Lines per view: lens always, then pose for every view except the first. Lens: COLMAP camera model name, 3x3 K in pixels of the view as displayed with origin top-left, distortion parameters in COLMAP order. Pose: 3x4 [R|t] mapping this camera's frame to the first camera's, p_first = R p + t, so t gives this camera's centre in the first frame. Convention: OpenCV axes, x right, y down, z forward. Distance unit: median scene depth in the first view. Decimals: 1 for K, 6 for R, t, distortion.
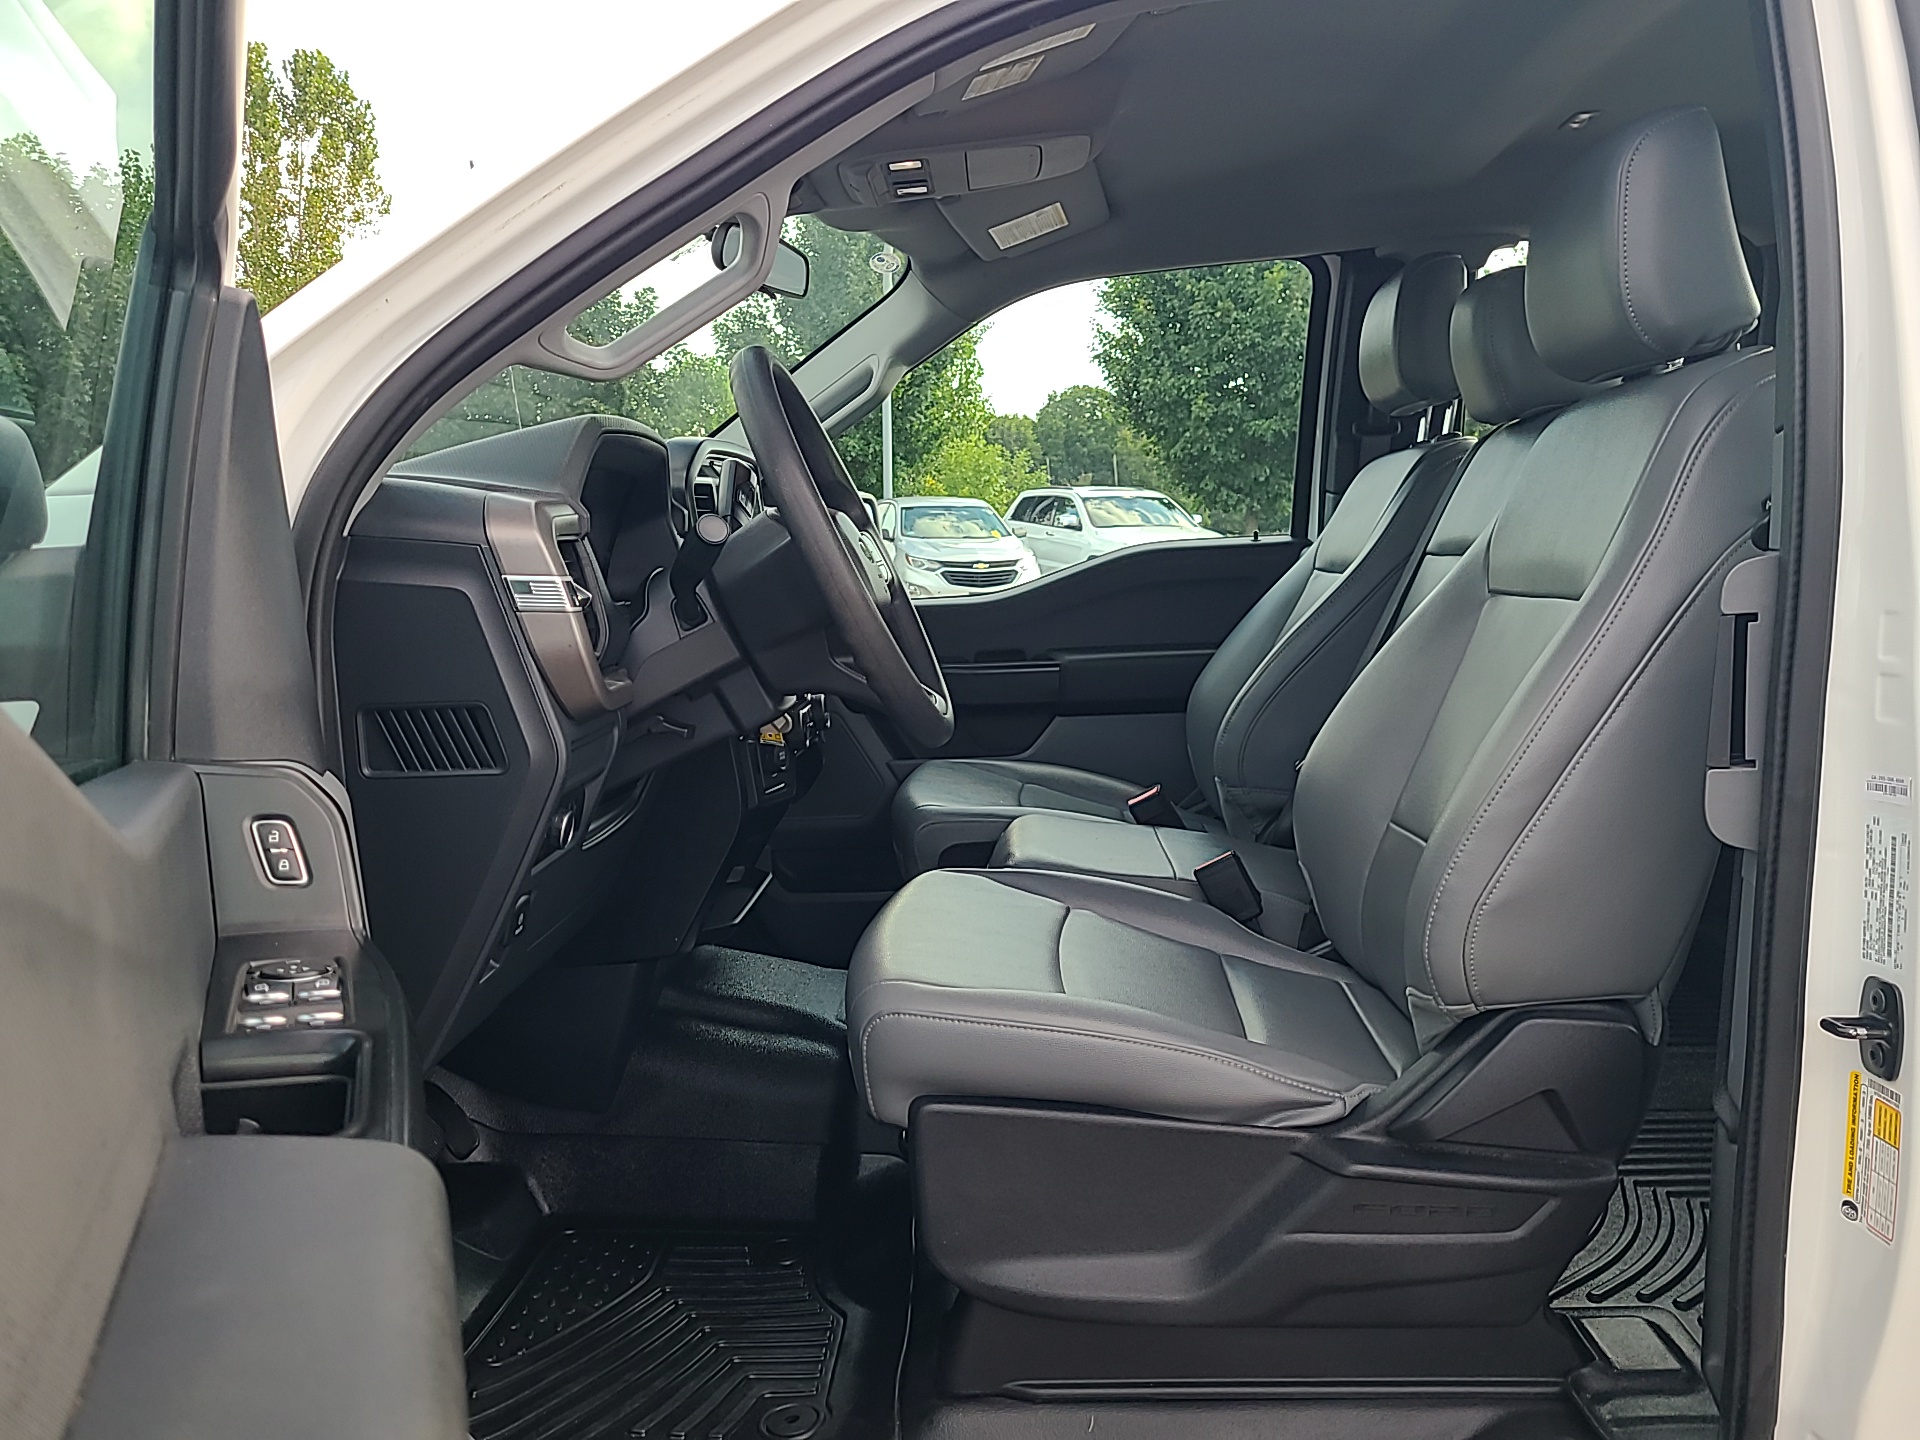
lens RADIAL K [[1436.0, 0, 955.2], [0, 1436.0, 725.0], [0, 0, 1]] dist [0.043690, -0.010354]
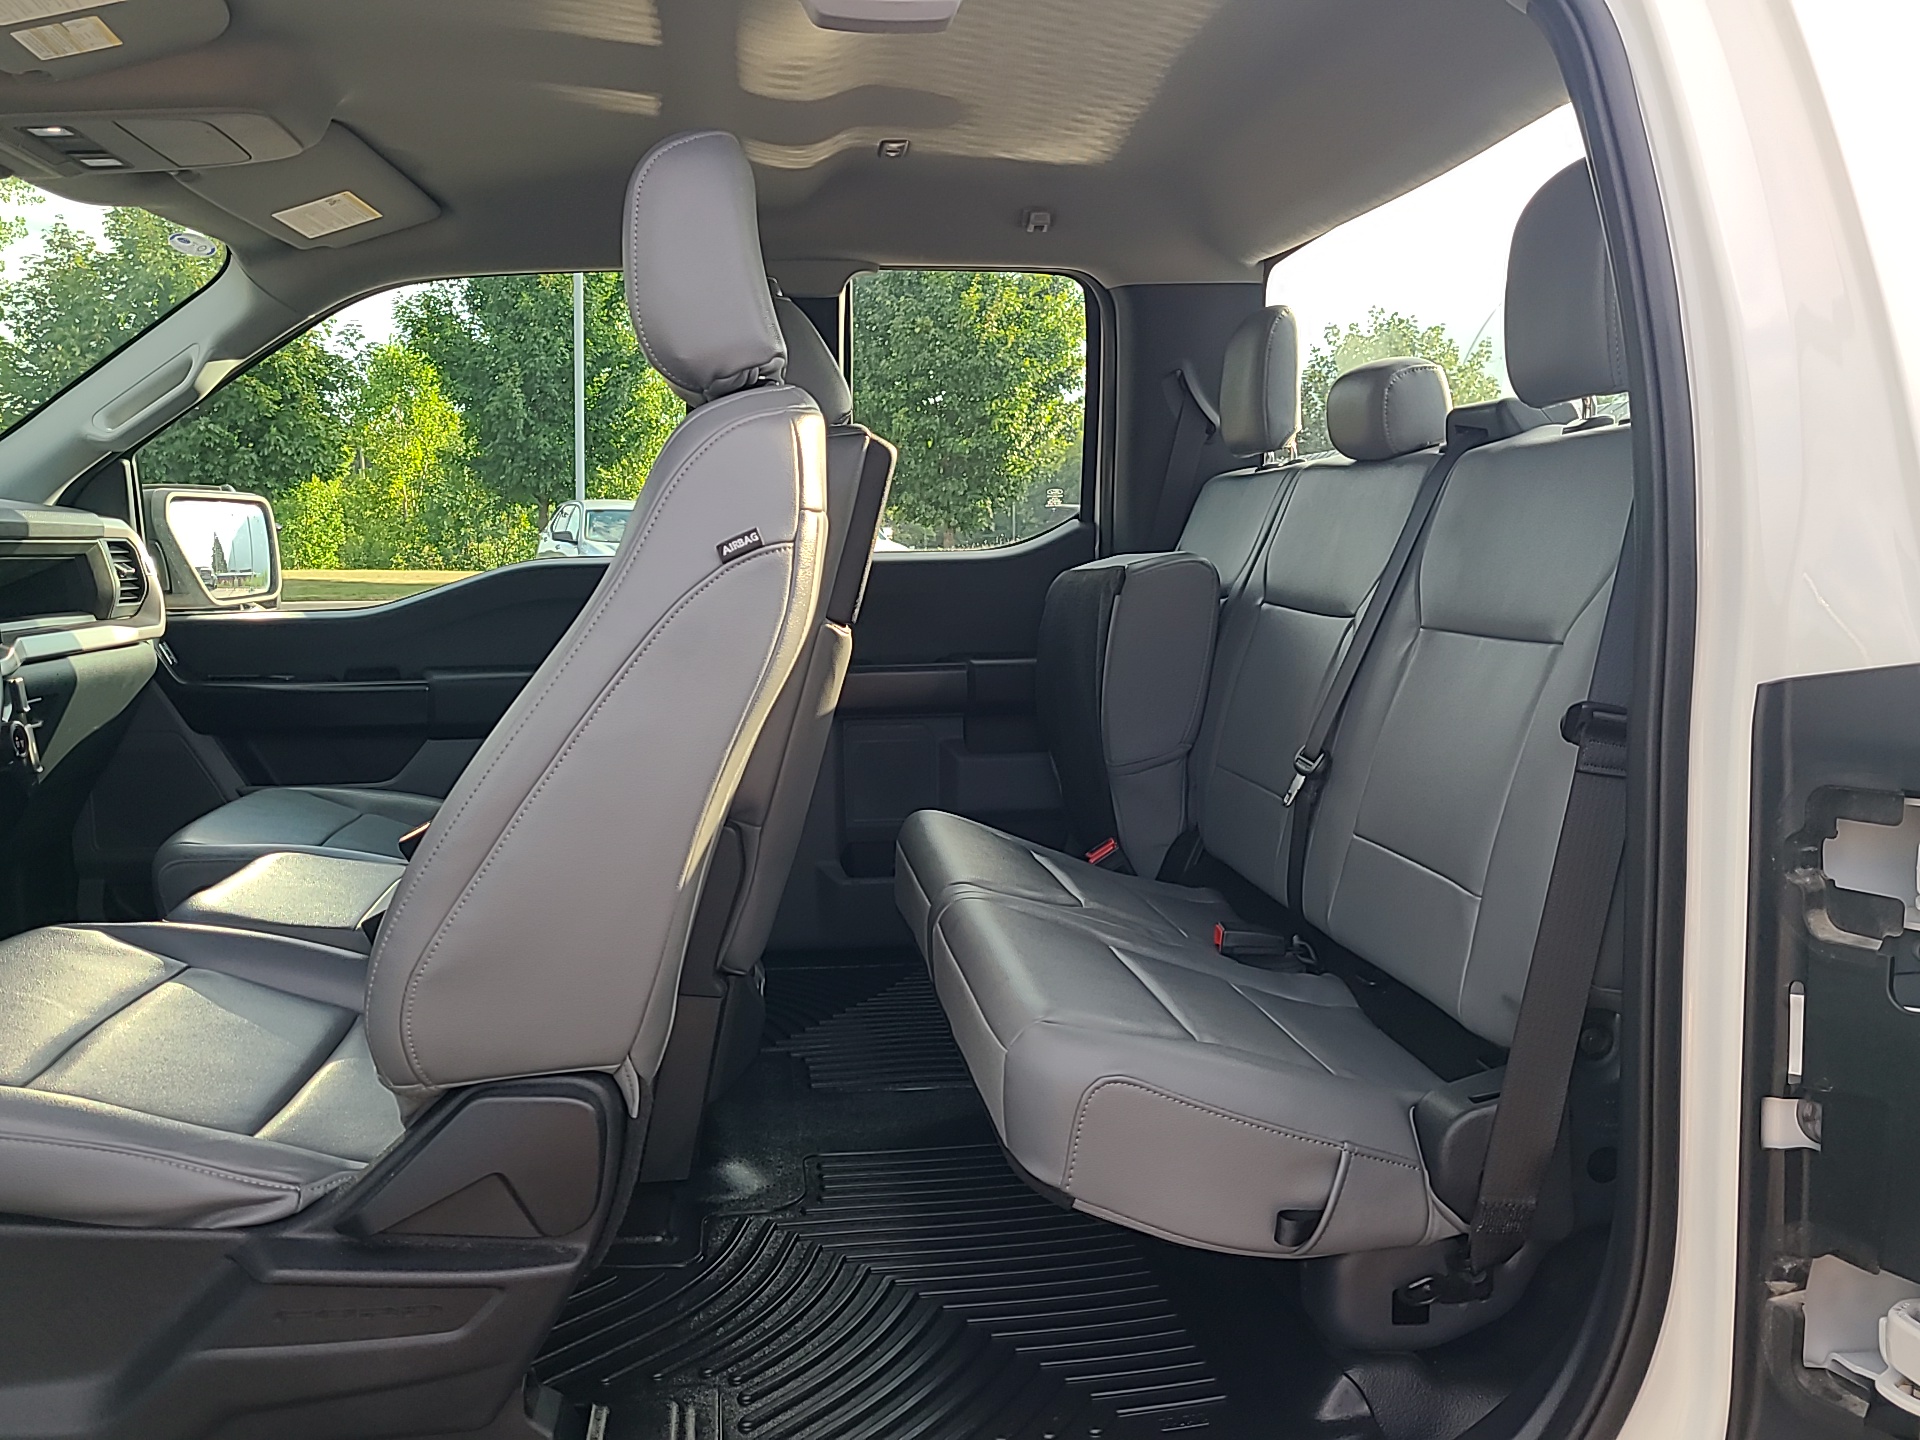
lens RADIAL K [[1436.0, 0, 975.9], [0, 1436.0, 718.0], [0, 0, 1]] dist [0.043690, -0.010354]
pose [[0.985888, 0.012180, 0.166965, 0.281872], [-0.010568, 0.999889, -0.010540, -0.017508], [-0.167074, 0.008627, 0.985907, 0.015059]]
